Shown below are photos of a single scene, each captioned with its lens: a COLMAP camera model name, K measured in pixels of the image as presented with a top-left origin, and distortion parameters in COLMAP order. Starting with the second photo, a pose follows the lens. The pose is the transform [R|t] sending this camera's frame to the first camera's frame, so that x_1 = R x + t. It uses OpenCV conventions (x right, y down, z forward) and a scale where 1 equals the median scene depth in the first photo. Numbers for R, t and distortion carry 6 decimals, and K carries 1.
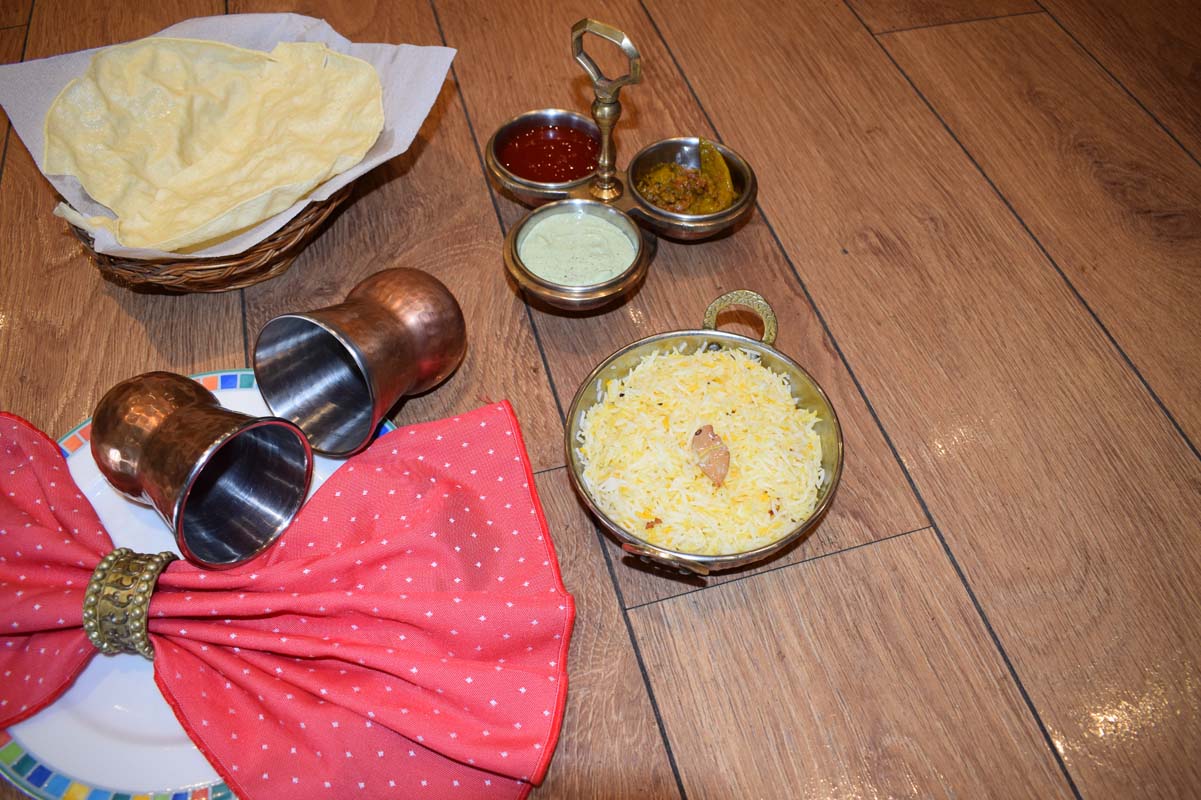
lens RADIAL K [[928.7, 0, 600.5], [0, 928.7, 400.0], [0, 0, 1]] dist [-0.103798, 0.025395]
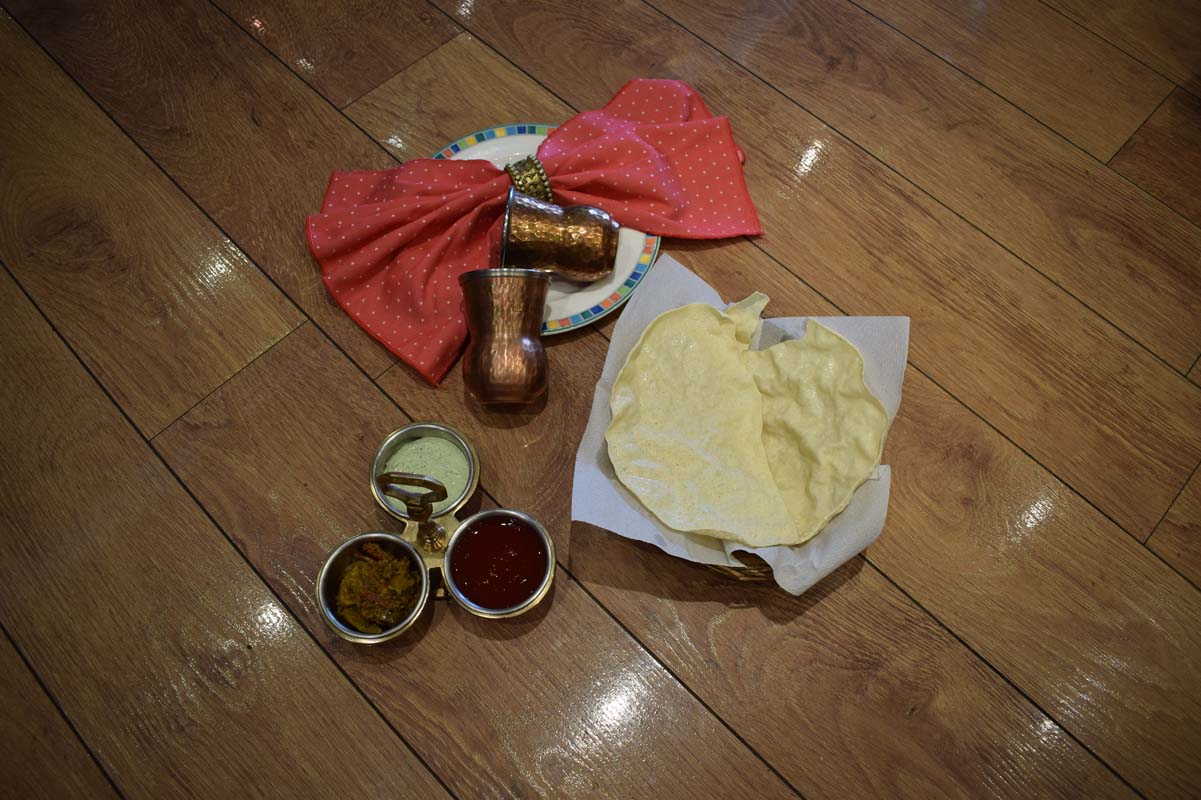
lens RADIAL K [[928.7, 0, 600.5], [0, 928.7, 400.0], [0, 0, 1]] dist [-0.103798, 0.025395]
pose [[-0.869178, 0.429596, -0.244903, 0.037579], [-0.415429, -0.365715, 0.832869, -1.465407], [0.268233, 0.825651, 0.496338, 0.375079]]
